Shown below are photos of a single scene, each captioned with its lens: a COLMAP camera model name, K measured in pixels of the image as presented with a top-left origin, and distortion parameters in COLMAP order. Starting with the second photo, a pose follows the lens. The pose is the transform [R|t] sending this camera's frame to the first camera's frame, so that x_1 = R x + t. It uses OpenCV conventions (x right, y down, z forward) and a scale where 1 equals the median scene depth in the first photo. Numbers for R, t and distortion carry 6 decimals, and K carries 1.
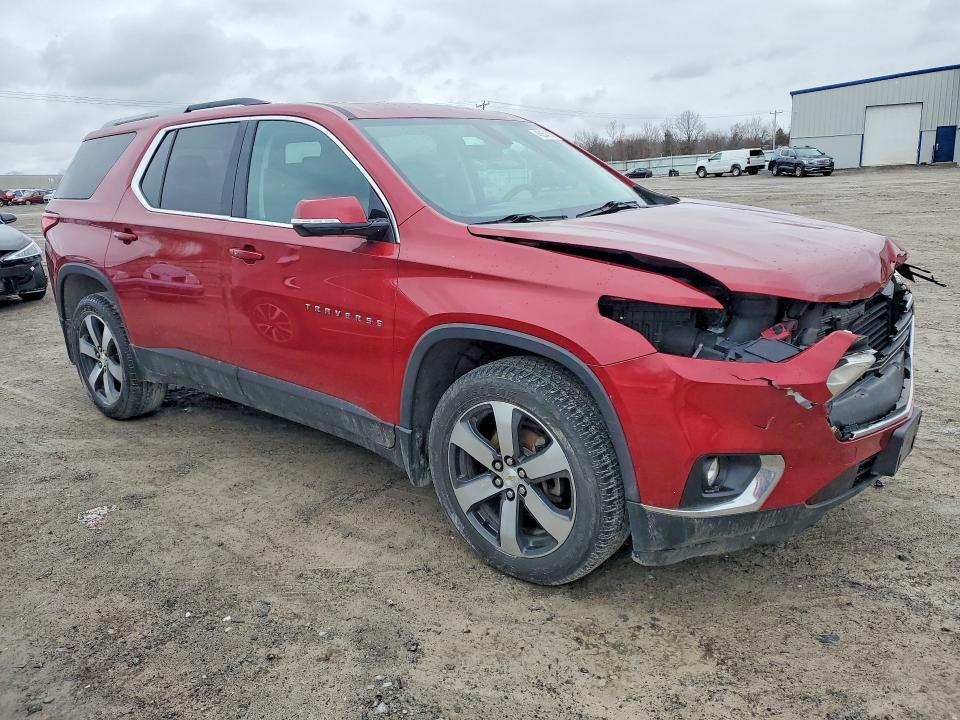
lens RADIAL K [[740.2, 0, 479.6], [0, 740.2, 358.6], [0, 0, 1]] dist [0.010097, 0.002411]
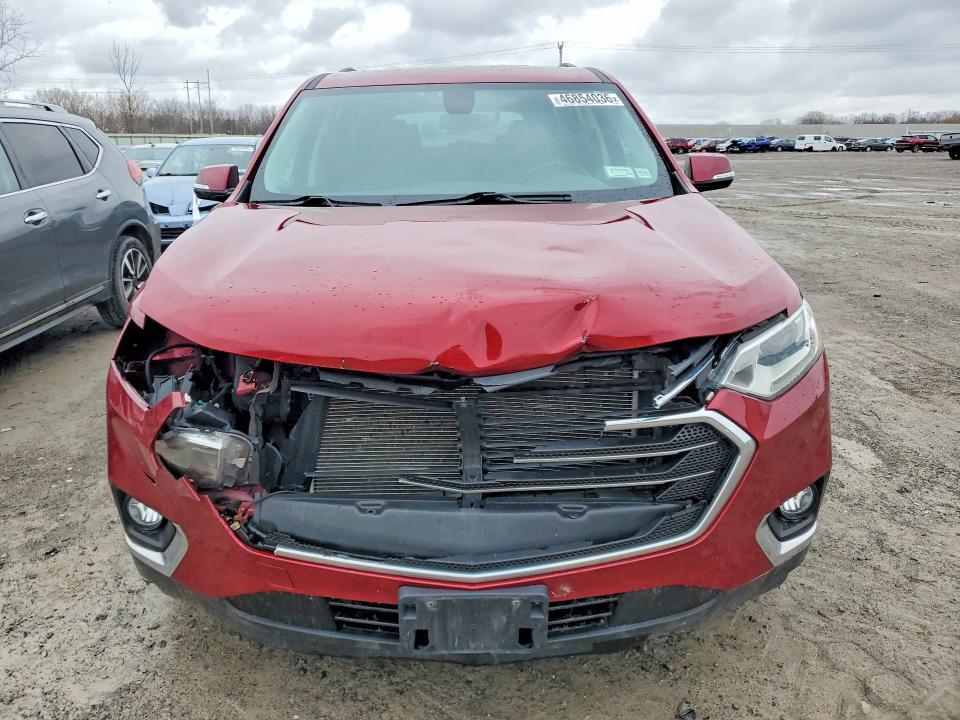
lens RADIAL K [[740.2, 0, 475.3], [0, 740.2, 361.4], [0, 0, 1]] dist [0.010097, 0.002411]
pose [[0.641246, 0.242668, -0.727953, 1.080362], [-0.193957, 0.969130, 0.152212, -0.211108], [0.742417, 0.043586, 0.668518, 0.650313]]
